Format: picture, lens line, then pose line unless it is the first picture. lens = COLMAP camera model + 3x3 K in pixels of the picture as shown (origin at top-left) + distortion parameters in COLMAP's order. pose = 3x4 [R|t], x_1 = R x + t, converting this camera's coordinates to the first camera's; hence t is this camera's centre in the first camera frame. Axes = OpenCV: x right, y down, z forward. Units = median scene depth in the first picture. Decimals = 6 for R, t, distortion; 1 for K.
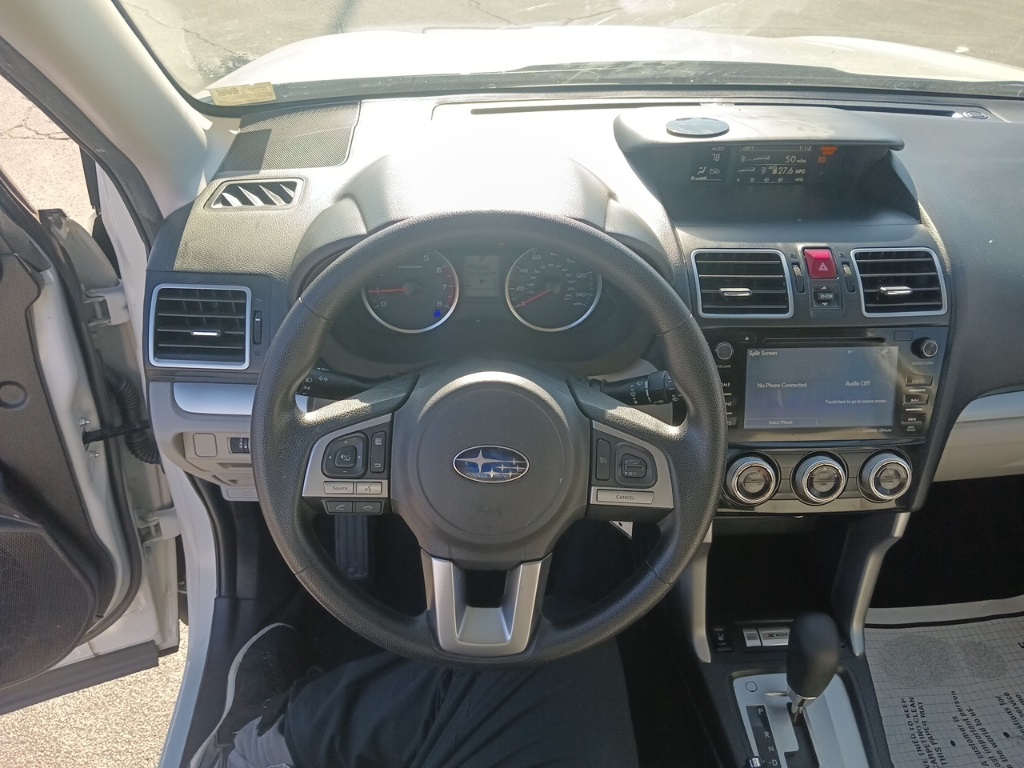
lens RADIAL K [[771.3, 0, 507.9], [0, 771.3, 376.2], [0, 0, 1]] dist [0.002880, -0.020706]
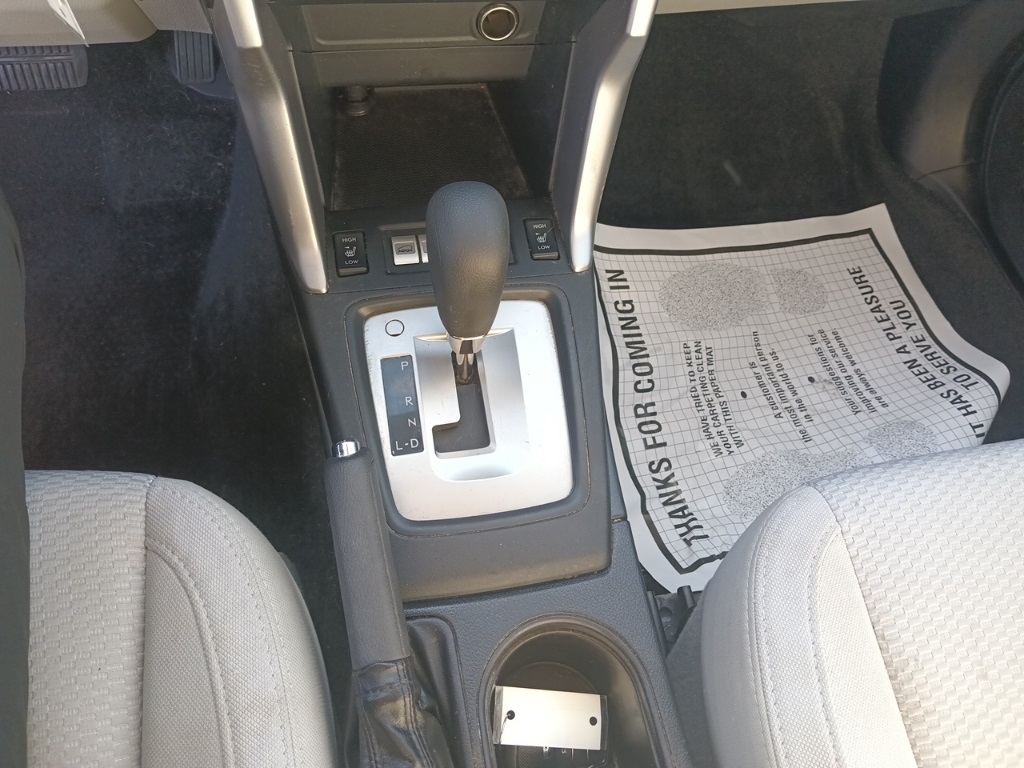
lens RADIAL K [[771.3, 0, 498.9], [0, 771.3, 400.3], [0, 0, 1]] dist [0.002880, -0.020706]
pose [[0.990825, -0.072302, 0.114185, 0.325733], [0.019622, 0.912876, 0.407764, 0.214792], [-0.133719, -0.401783, 0.905919, 0.433280]]
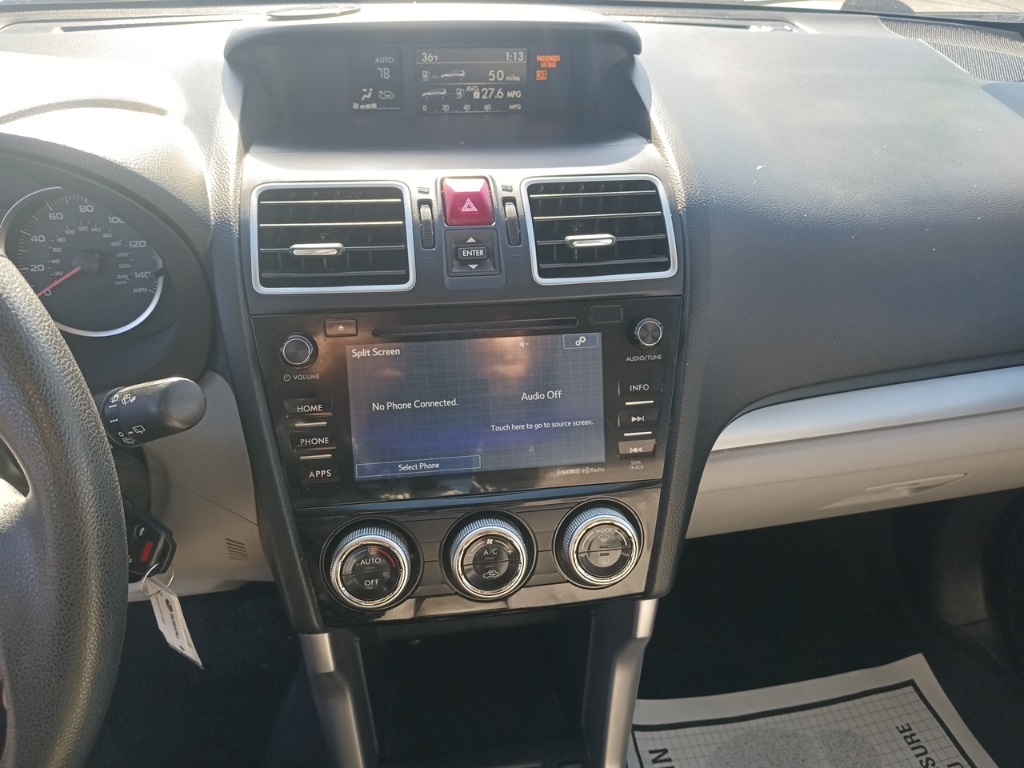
lens RADIAL K [[771.3, 0, 516.7], [0, 771.3, 378.2], [0, 0, 1]] dist [0.002880, -0.020706]
pose [[0.996152, -0.042027, 0.076912, 0.353590], [0.045147, 0.998208, -0.039276, 0.016816], [-0.075123, 0.042598, 0.996264, 0.359895]]
